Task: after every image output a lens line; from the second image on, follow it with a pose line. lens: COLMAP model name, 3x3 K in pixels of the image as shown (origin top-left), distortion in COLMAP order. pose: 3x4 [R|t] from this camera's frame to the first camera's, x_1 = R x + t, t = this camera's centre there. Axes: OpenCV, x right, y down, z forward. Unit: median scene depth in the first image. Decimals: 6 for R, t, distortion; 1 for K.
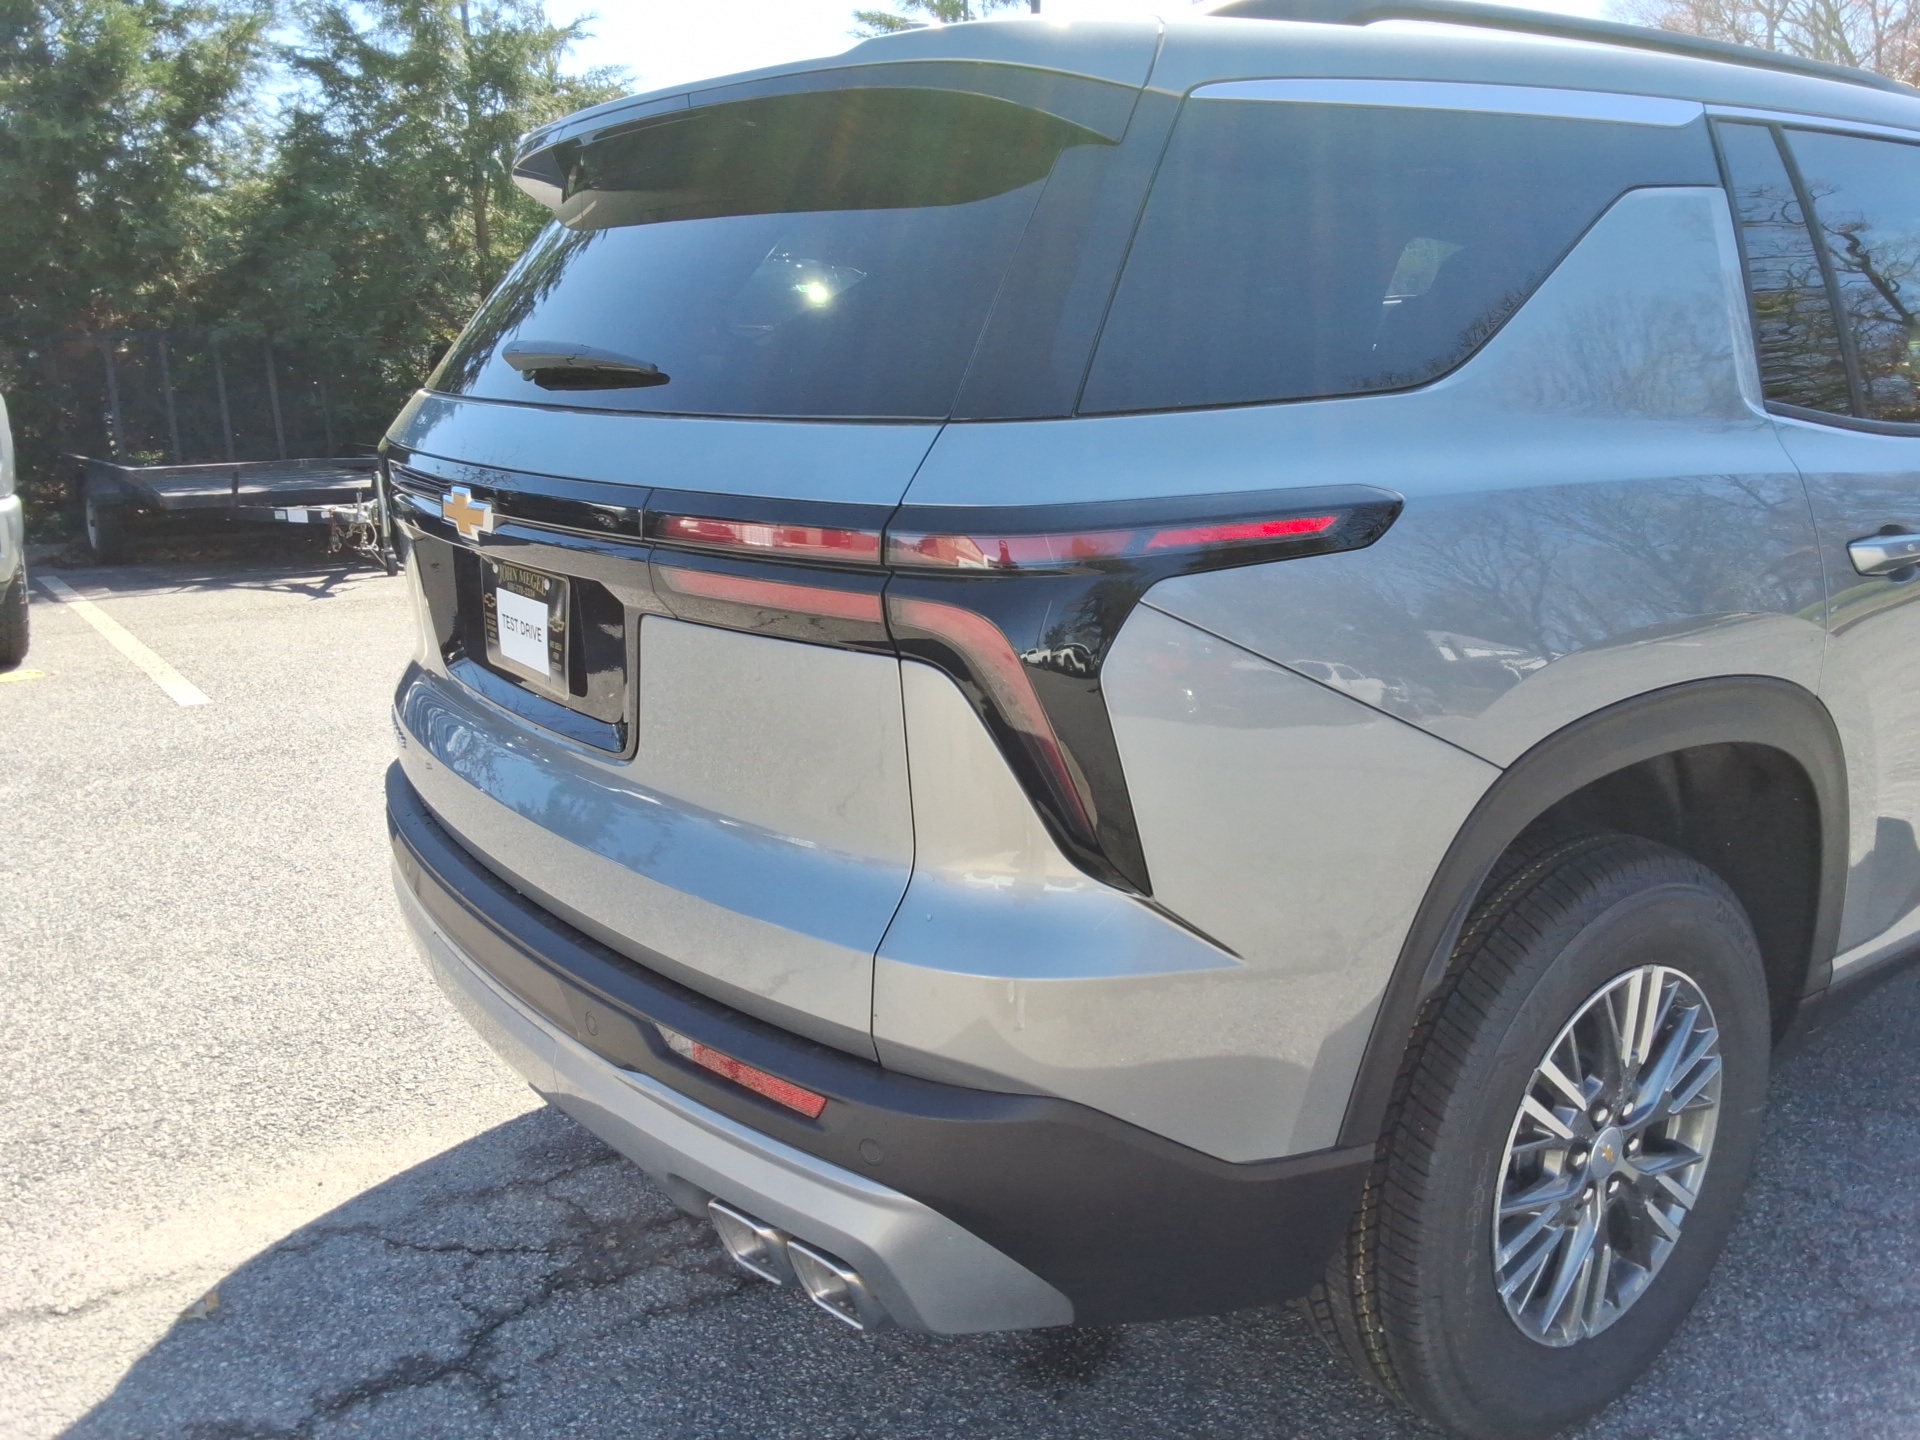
lens RADIAL K [[1577.7, 0, 960.0], [0, 1577.7, 720.0], [0, 0, 1]] dist [0.141286, -0.270324]
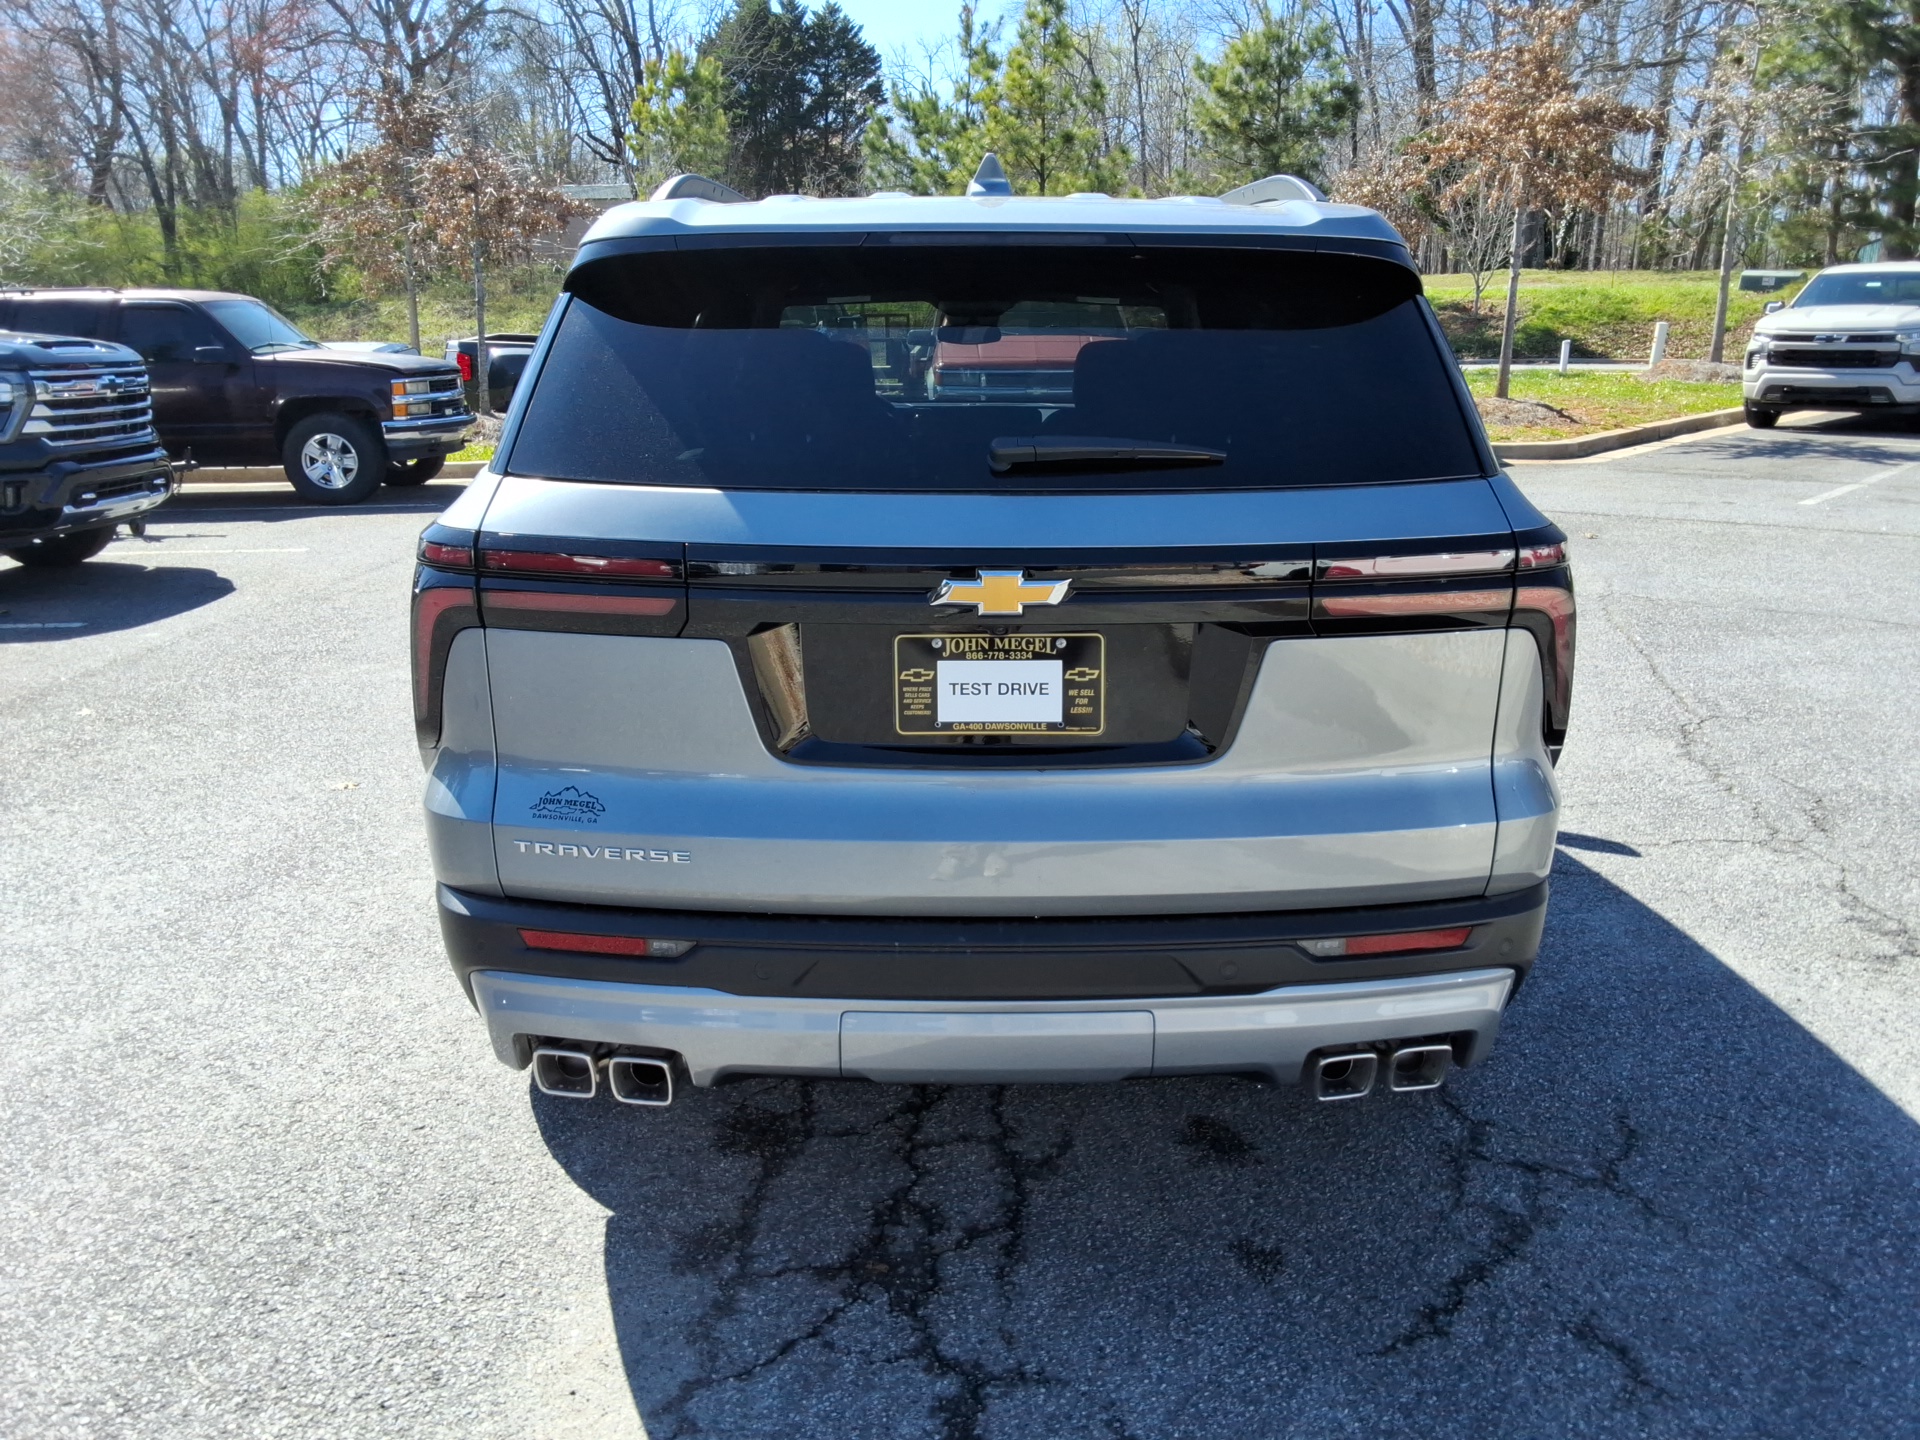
lens RADIAL K [[1534.9, 0, 972.3], [0, 1534.9, 702.0], [0, 0, 1]] dist [0.108845, -0.172278]
pose [[0.570965, -0.185806, 0.799672, -1.082719], [0.187824, 0.977782, 0.093084, -0.143814], [-0.799201, 0.097050, 0.593178, 0.348217]]
